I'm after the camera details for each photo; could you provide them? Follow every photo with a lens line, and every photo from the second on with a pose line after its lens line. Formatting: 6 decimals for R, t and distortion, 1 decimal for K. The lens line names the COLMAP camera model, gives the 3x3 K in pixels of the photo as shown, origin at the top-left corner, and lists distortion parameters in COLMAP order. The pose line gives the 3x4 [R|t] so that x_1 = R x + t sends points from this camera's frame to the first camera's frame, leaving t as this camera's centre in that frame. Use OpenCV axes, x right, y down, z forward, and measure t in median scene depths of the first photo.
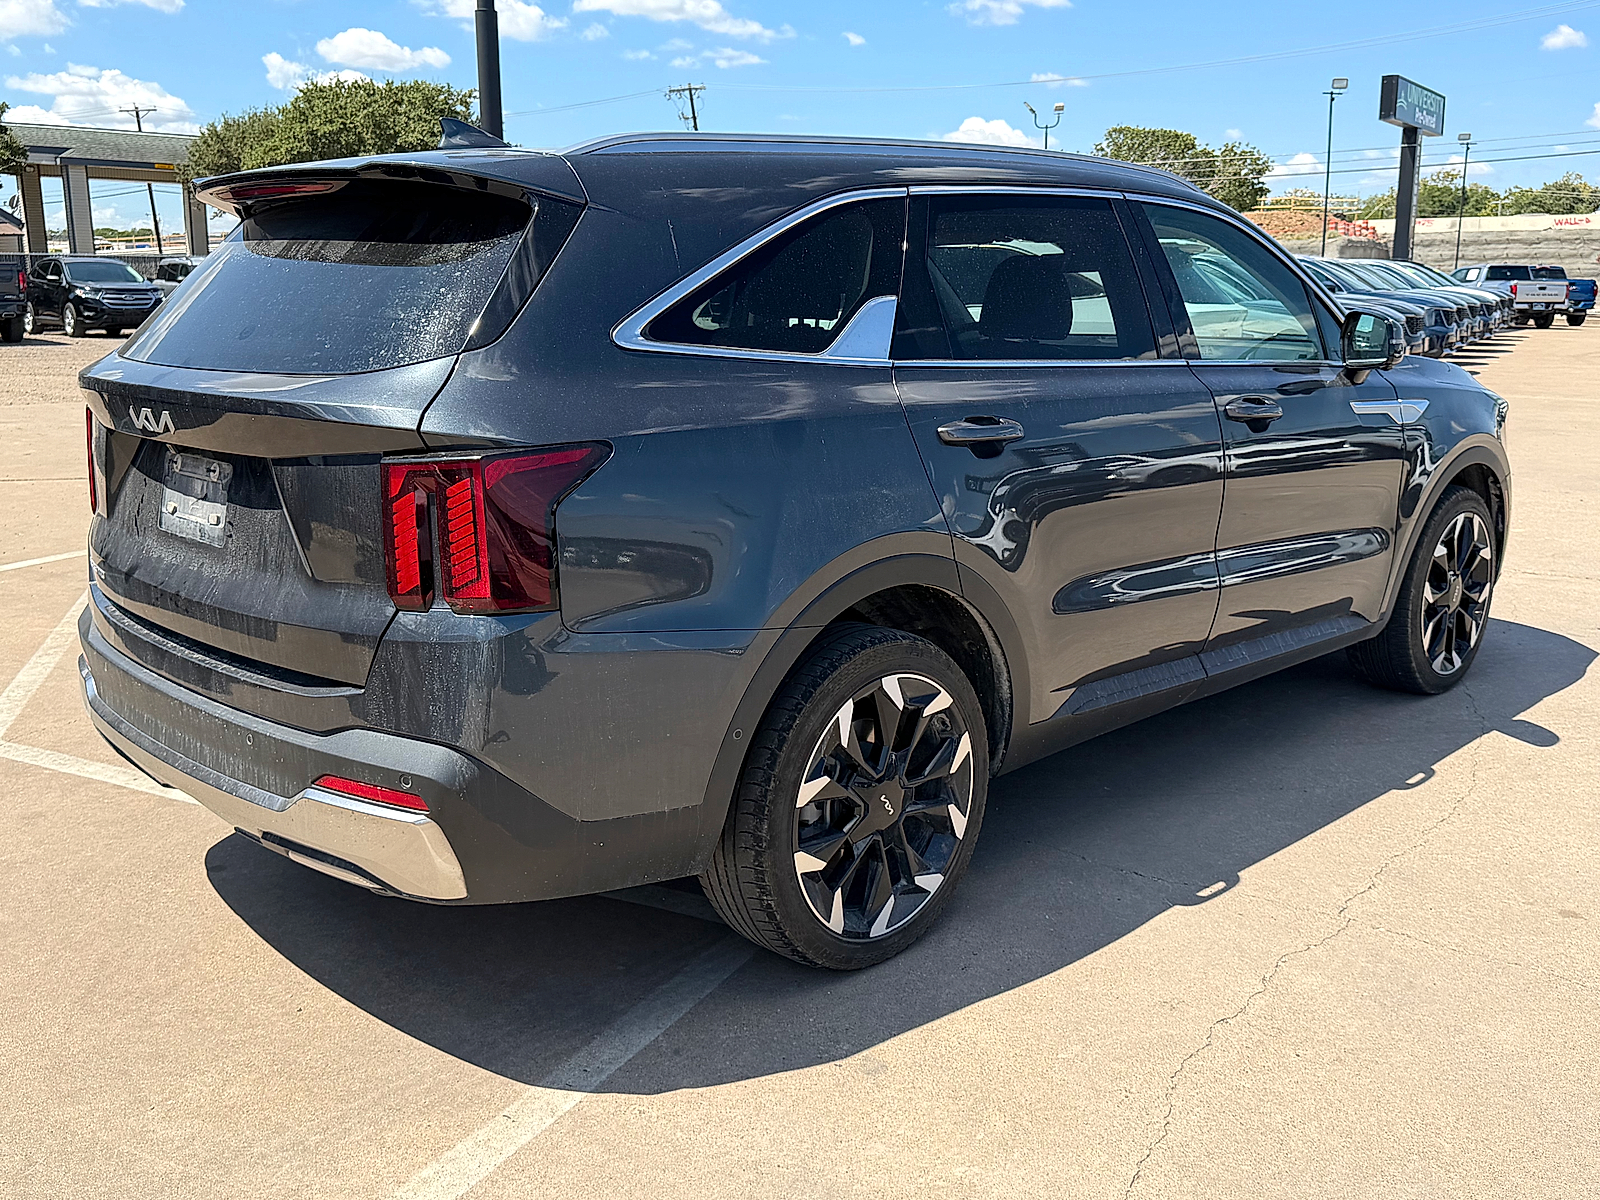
lens RADIAL K [[1483.7, 0, 800.0], [0, 1483.7, 600.0], [0, 0, 1]] dist [0.032021, -0.001316]
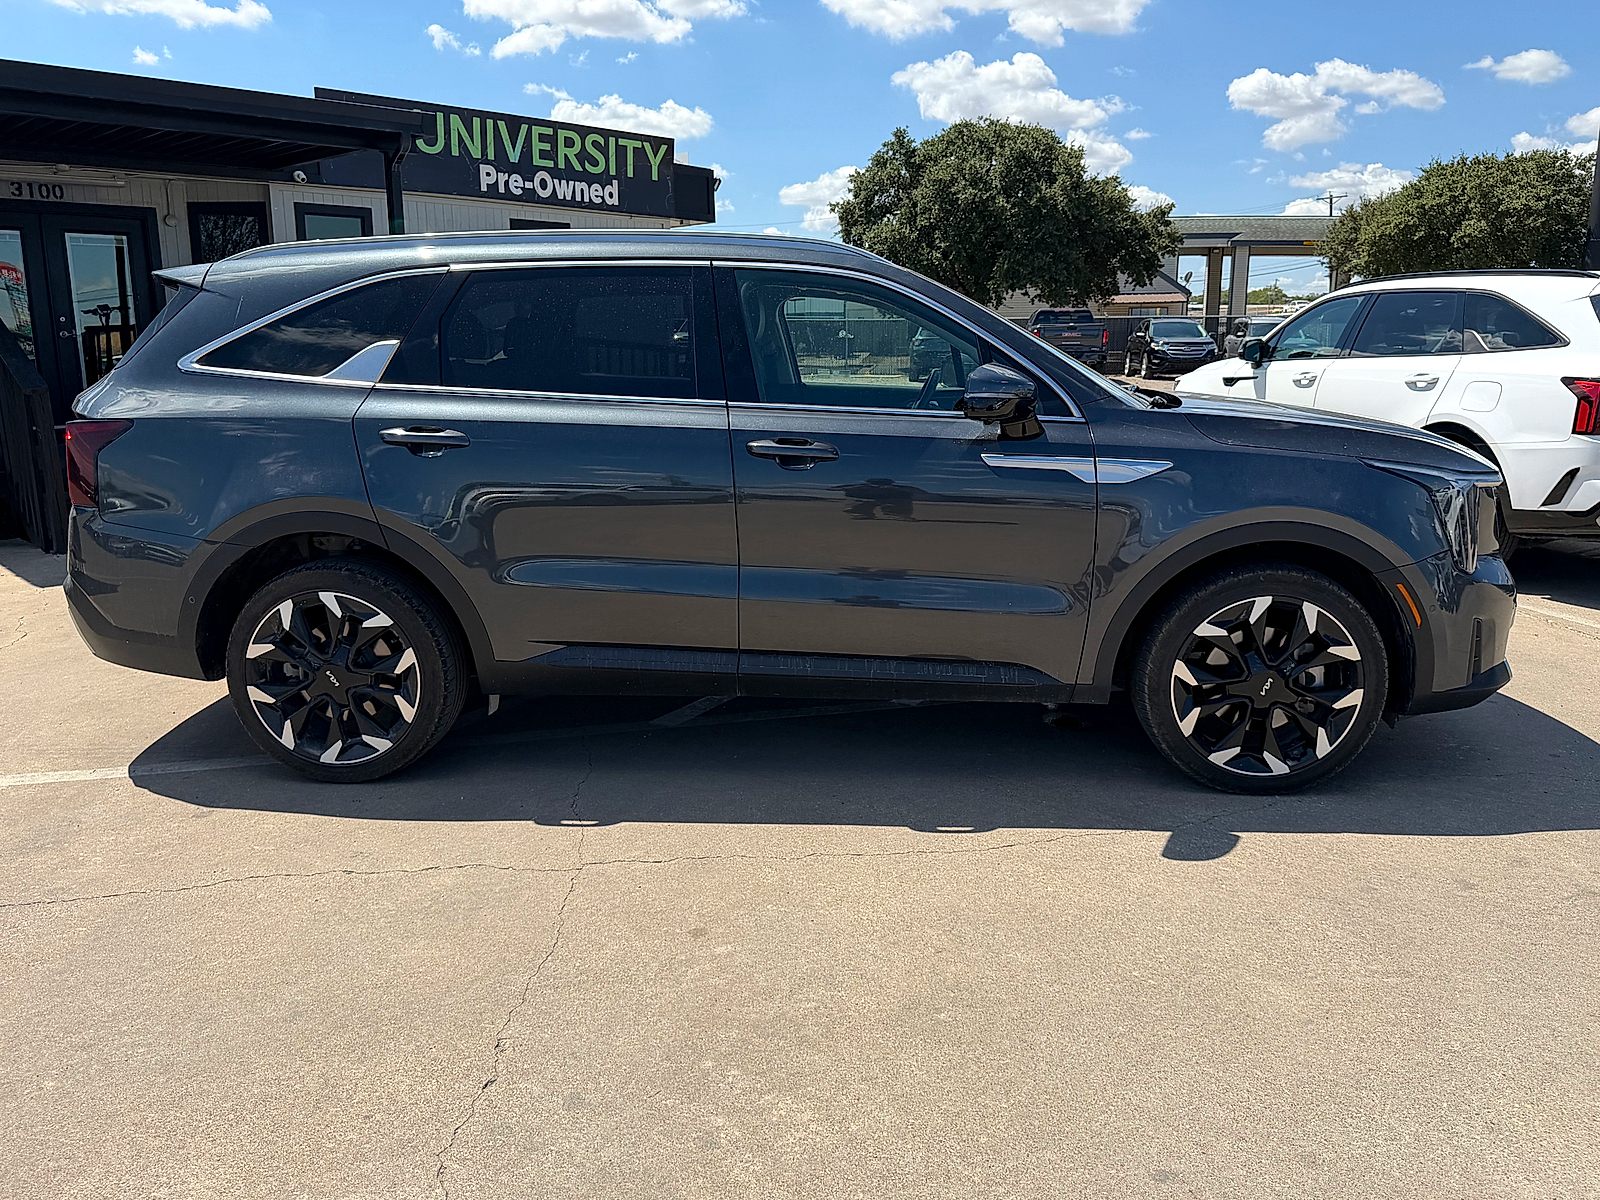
lens RADIAL K [[1235.7, 0, 800.0], [0, 1235.7, 600.0], [0, 0, 1]] dist [0.003757, -0.006968]
pose [[0.672256, 0.157962, -0.723270, 1.129003], [-0.158474, 0.985030, 0.067833, -0.089330], [0.723158, 0.069018, 0.687226, 0.421167]]
